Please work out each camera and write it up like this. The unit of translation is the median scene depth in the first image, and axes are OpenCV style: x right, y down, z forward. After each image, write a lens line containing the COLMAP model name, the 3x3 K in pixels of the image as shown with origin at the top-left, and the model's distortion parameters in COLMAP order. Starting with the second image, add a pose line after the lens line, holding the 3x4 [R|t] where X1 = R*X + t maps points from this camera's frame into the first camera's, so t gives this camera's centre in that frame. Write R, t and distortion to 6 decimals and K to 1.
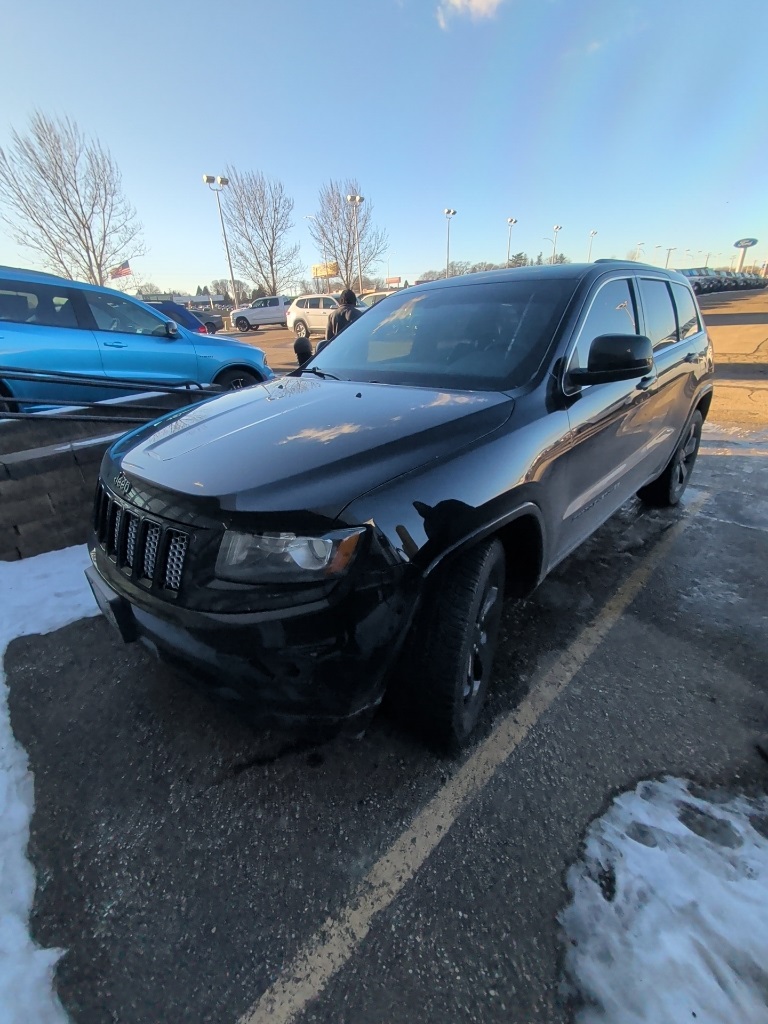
lens RADIAL K [[443.1, 0, 384.2], [0, 443.1, 512.1], [0, 0, 1]] dist [0.000526, -0.000131]
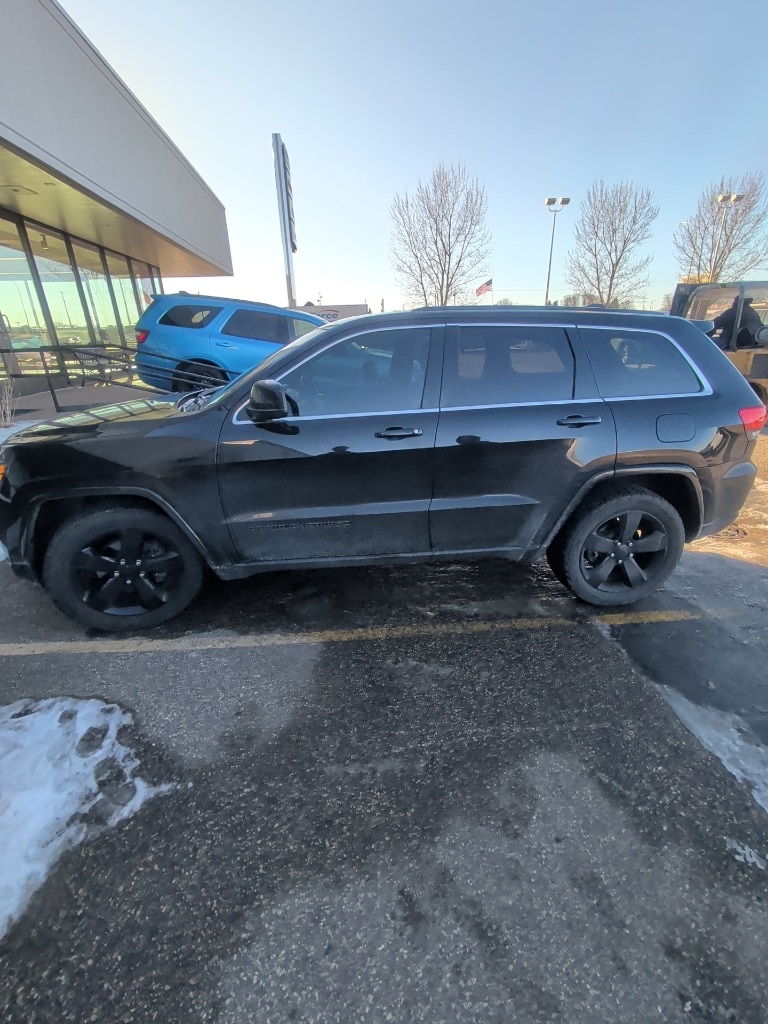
lens RADIAL K [[443.1, 0, 383.2], [0, 443.1, 512.5], [0, 0, 1]] dist [0.000526, -0.000131]
pose [[0.753820, 0.279167, -0.594829, 0.101877], [-0.292976, 0.953093, 0.076024, -0.015920], [0.588151, 0.116962, 0.800249, 0.018598]]
